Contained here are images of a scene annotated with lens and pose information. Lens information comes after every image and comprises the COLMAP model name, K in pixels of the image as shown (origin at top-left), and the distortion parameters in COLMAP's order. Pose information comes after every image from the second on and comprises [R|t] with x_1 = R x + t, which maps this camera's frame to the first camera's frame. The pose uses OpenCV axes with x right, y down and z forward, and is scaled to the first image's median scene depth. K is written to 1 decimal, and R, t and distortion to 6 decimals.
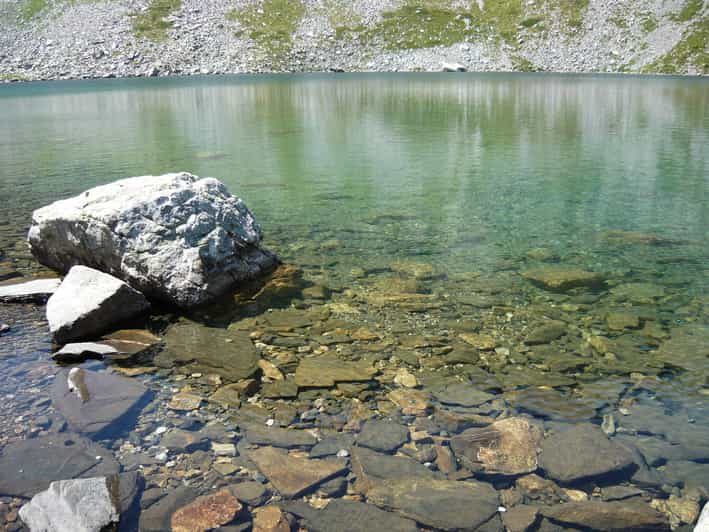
lens RADIAL K [[697.0, 0, 354.1], [0, 697.0, 283.5], [0, 0, 1]] dist [-0.200211, 0.117894]
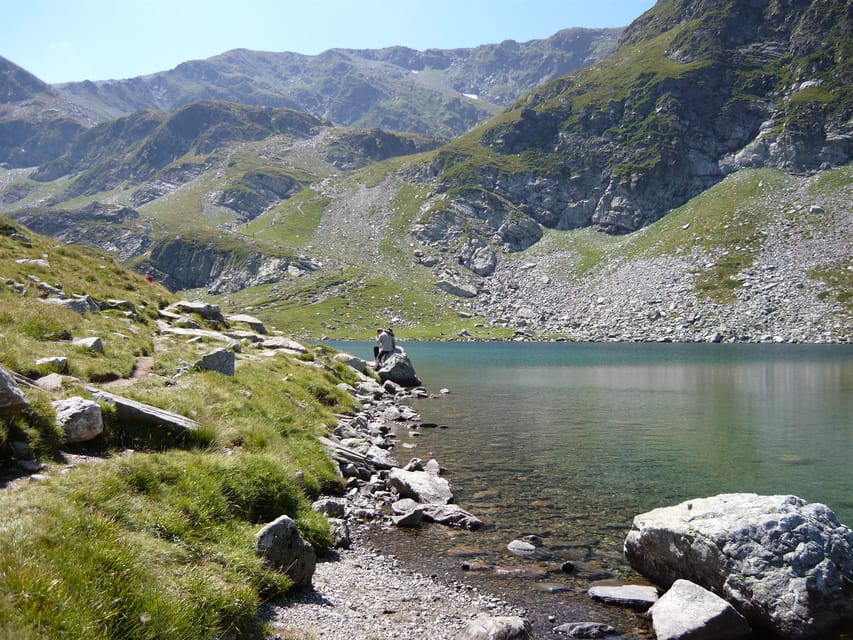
lens RADIAL K [[838.6, 0, 426.0], [0, 838.6, 341.1], [0, 0, 1]] dist [-0.200211, 0.117894]
pose [[0.815856, 0.010362, -0.578162, -0.019001], [-0.180291, 0.954559, -0.237304, -0.009165], [0.549431, 0.297843, 0.780651, -0.257894]]
